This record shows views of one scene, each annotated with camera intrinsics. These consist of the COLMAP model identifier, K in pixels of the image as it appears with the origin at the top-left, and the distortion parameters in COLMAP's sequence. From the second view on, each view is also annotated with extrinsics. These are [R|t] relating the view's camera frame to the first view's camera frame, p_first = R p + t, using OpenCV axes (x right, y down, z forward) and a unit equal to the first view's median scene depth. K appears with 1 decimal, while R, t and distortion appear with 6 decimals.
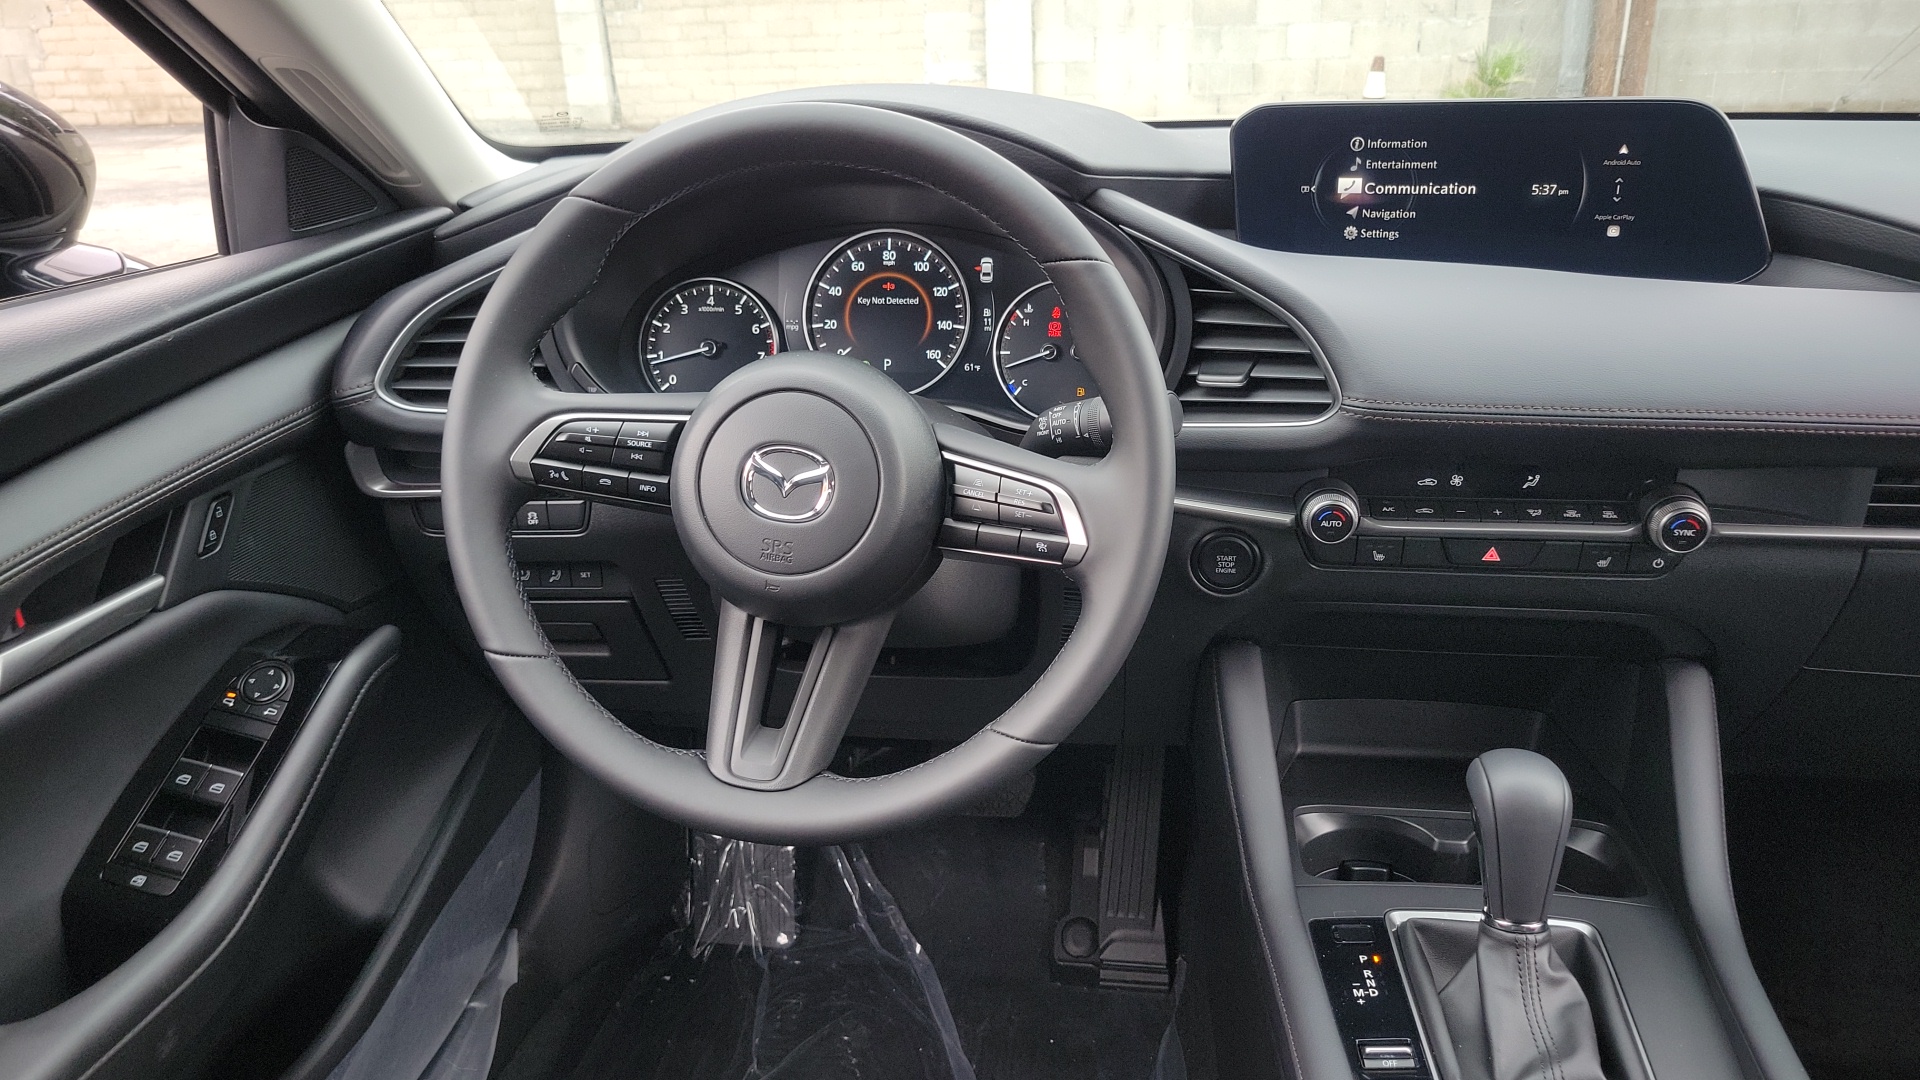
lens RADIAL K [[1442.2, 0, 948.9], [0, 1442.2, 542.3], [0, 0, 1]] dist [0.050913, -0.031537]
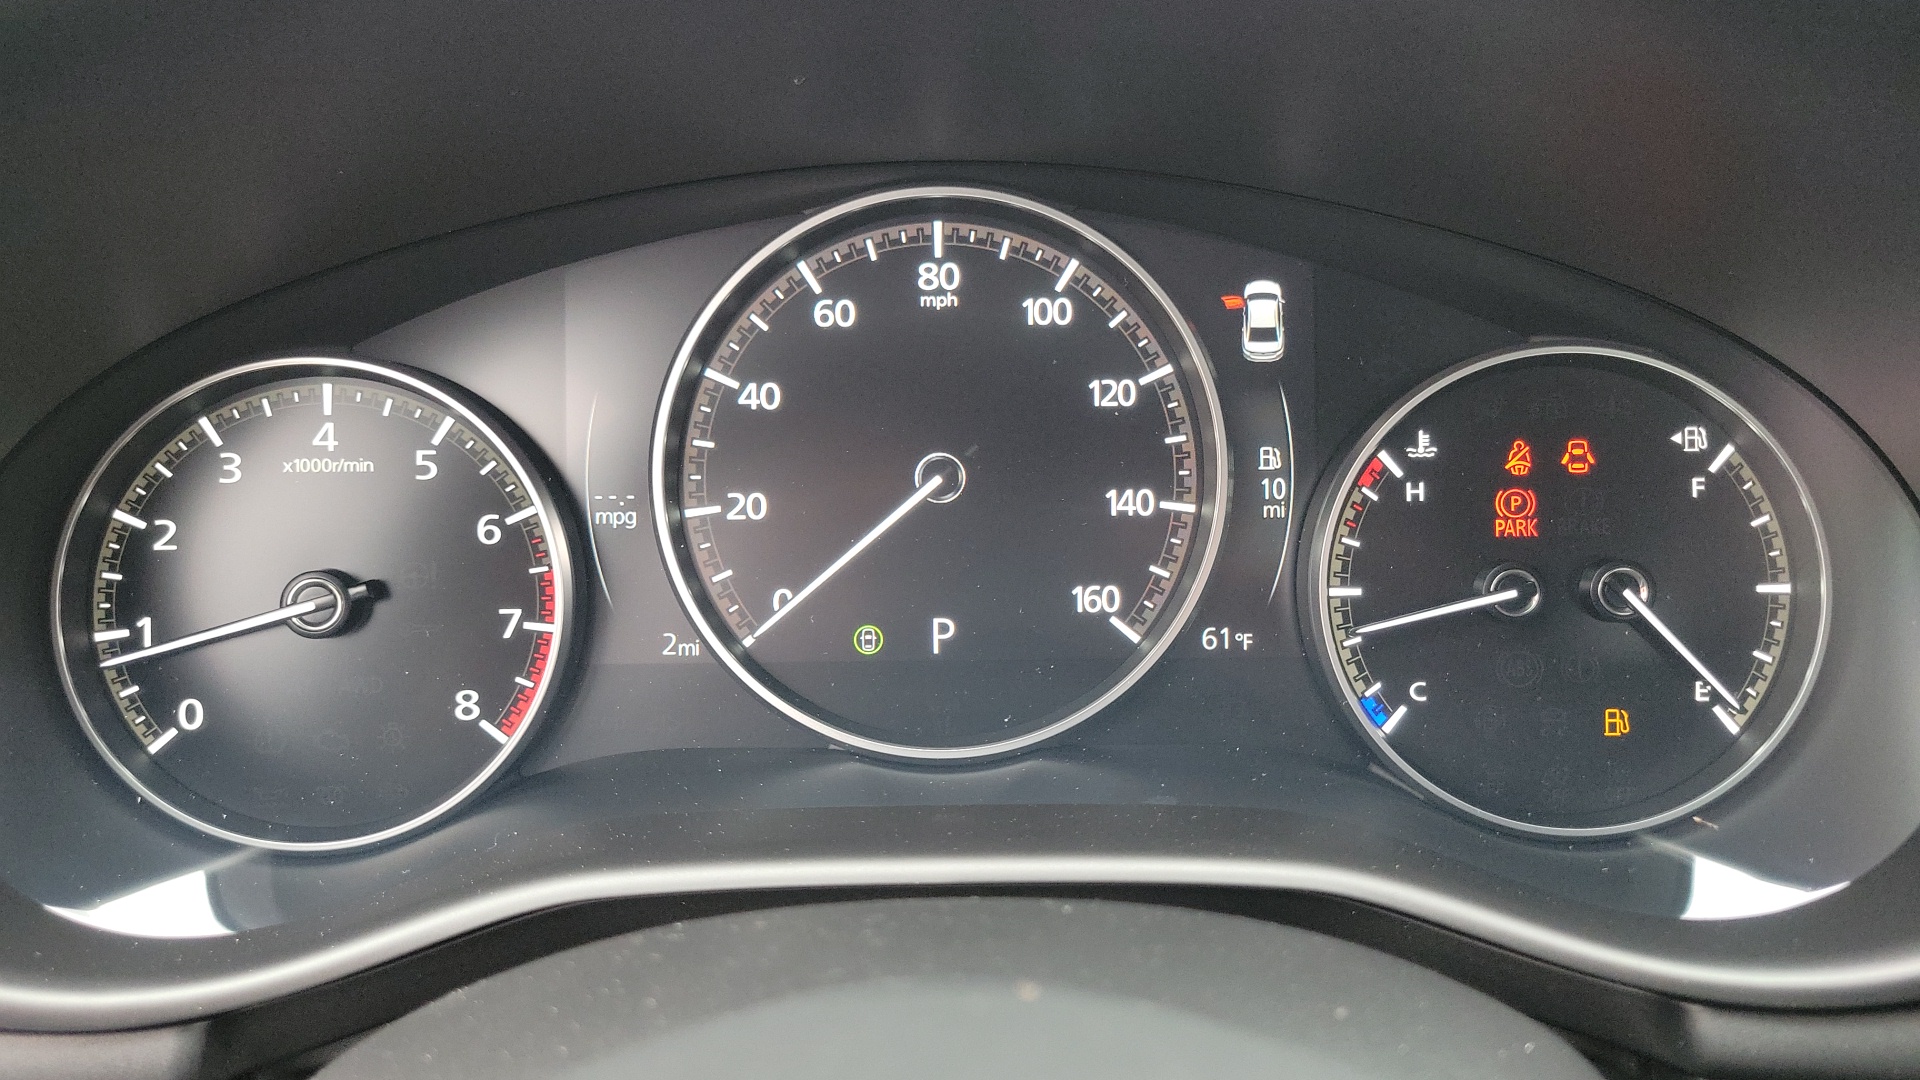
lens RADIAL K [[1463.2, 0, 960.5], [0, 1463.2, 549.2], [0, 0, 1]] dist [0.014273, 0.001482]
pose [[0.991318, -0.030345, 0.127938, -0.079127], [0.036010, 0.998460, -0.042203, -0.131136], [-0.126461, 0.046443, 0.990884, 0.713208]]
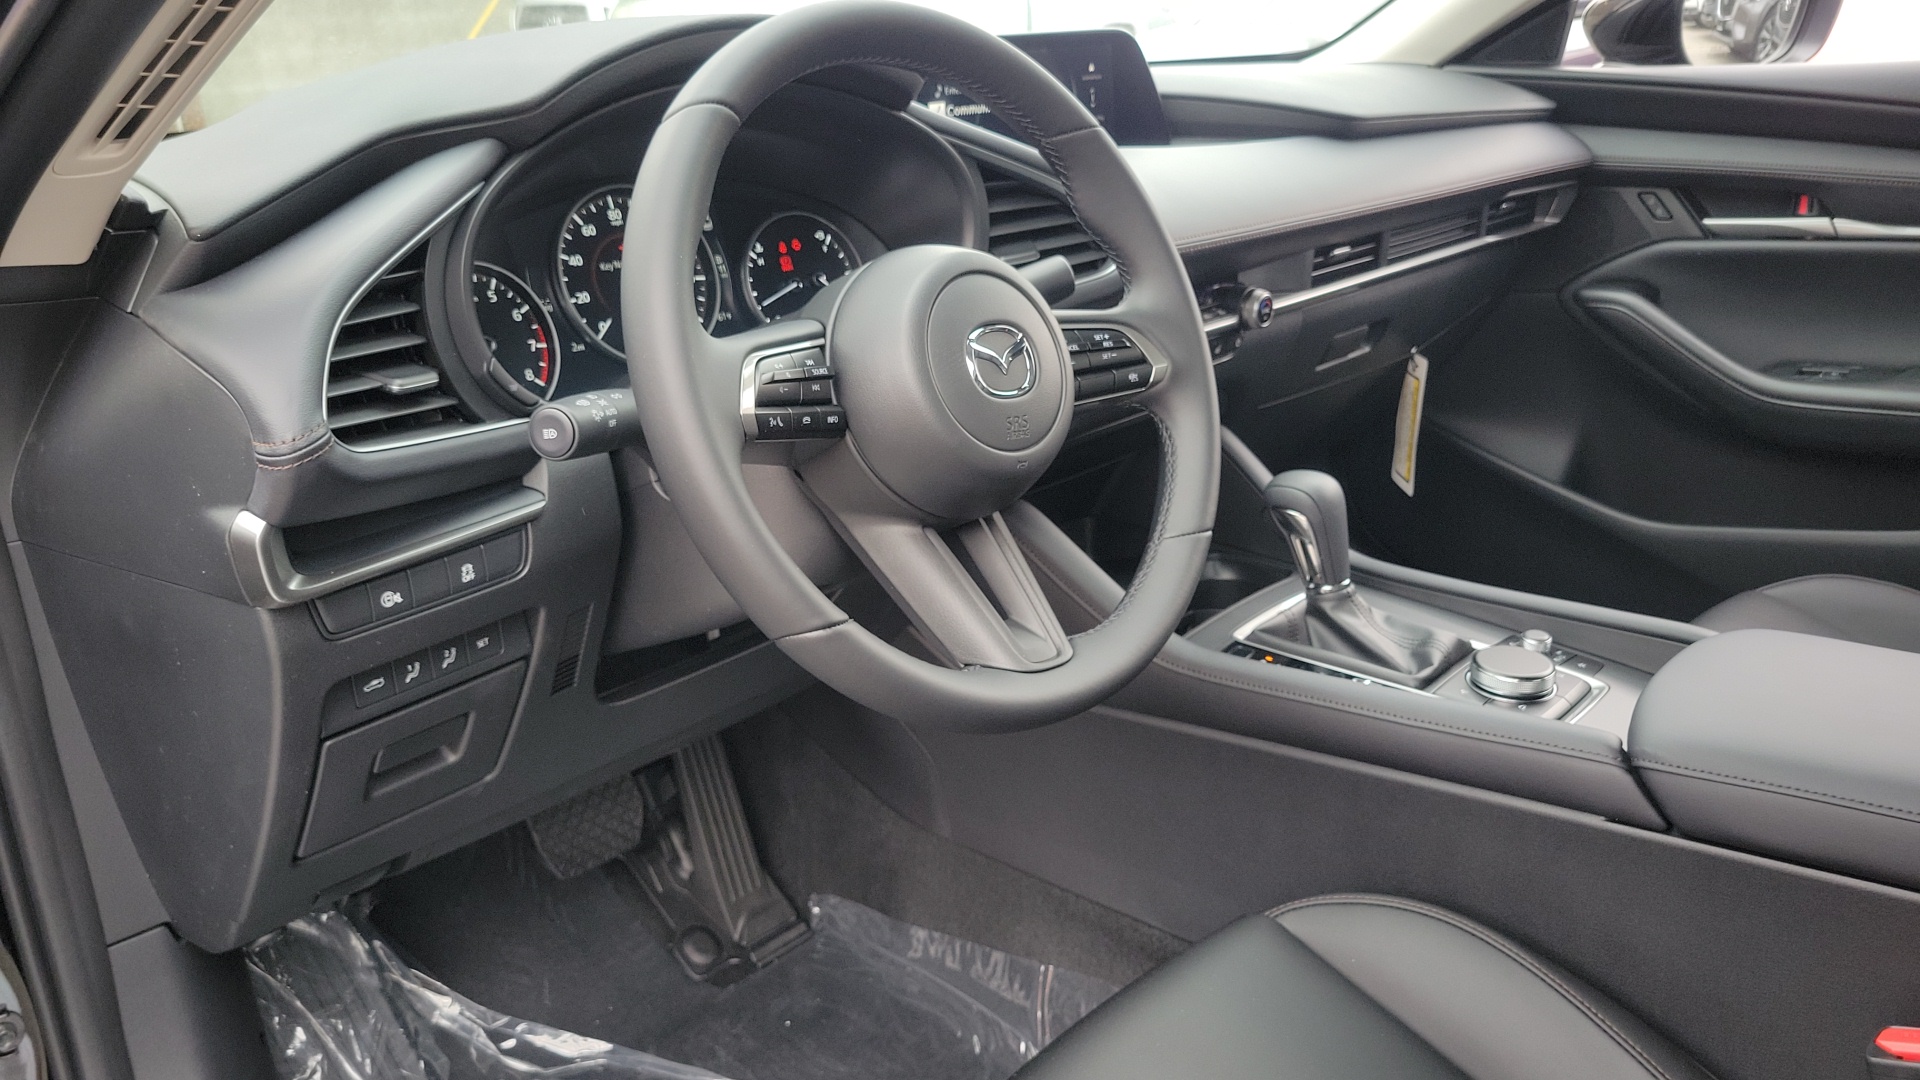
lens RADIAL K [[1454.1, 0, 951.3], [0, 1454.1, 518.4], [0, 0, 1]] dist [0.028028, -0.003976]
pose [[0.583048, -0.261143, 0.769324, -0.690156], [0.322350, 0.943566, 0.075989, -0.019119], [-0.745752, 0.203687, 0.634323, 0.301644]]
